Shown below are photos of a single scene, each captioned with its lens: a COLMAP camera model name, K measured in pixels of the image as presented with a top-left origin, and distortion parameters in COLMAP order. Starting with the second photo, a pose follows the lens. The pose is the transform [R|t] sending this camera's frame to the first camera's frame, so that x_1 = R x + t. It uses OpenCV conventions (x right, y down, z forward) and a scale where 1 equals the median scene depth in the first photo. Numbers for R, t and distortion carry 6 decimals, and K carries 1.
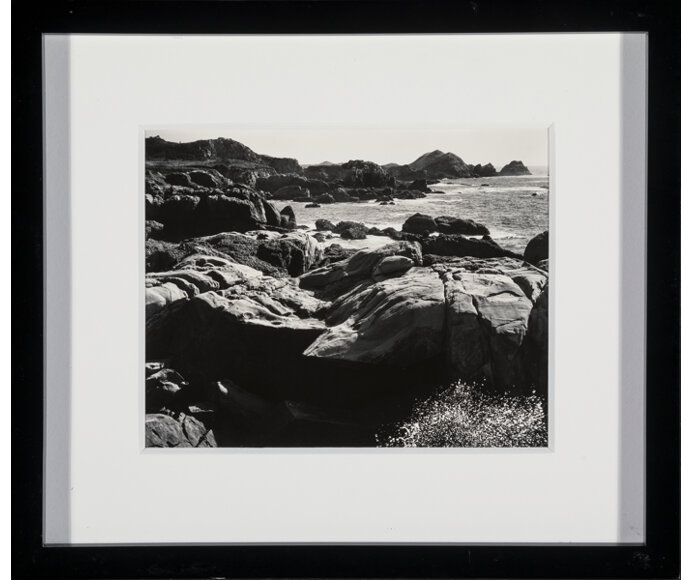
lens RADIAL K [[4787.6, 0, 348.8], [0, 4787.6, 293.3], [0, 0, 1]] dist [1.105760, 0.000000]
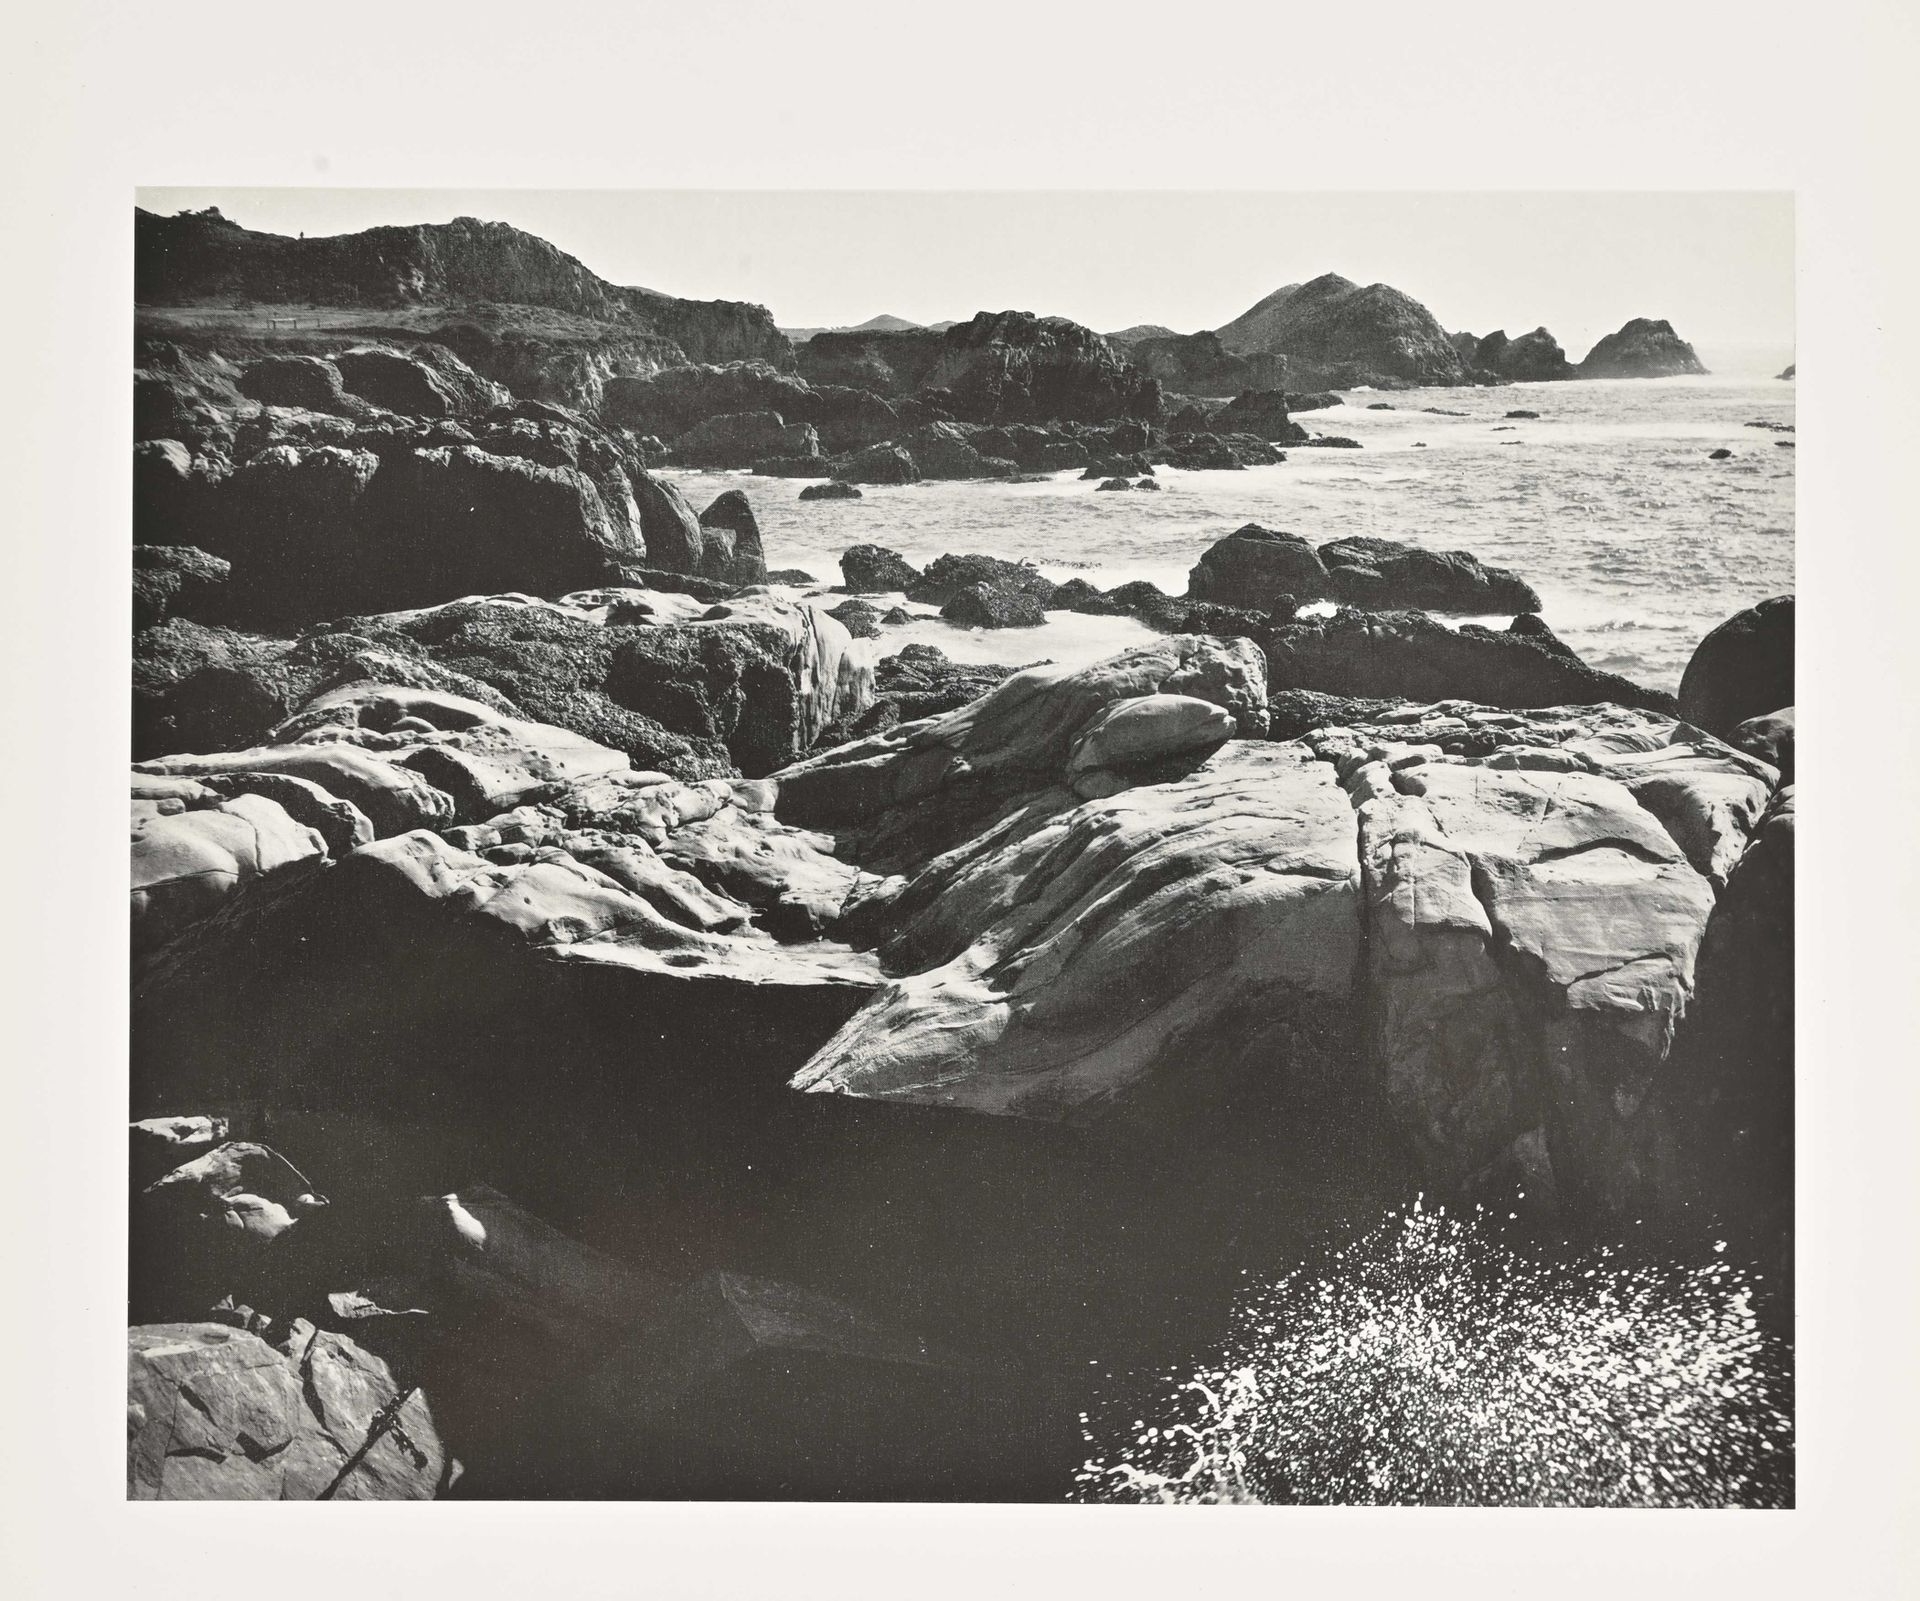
lens RADIAL K [[13264.2, 0, 951.7], [0, 13264.2, 786.5], [0, 0, 1]] dist [1.105760, 0.000000]
pose [[0.999770, 0.008284, 0.019785, -0.014896], [-0.008238, 0.999963, -0.002390, -0.001291], [-0.019804, 0.002226, 0.999801, 0.308184]]
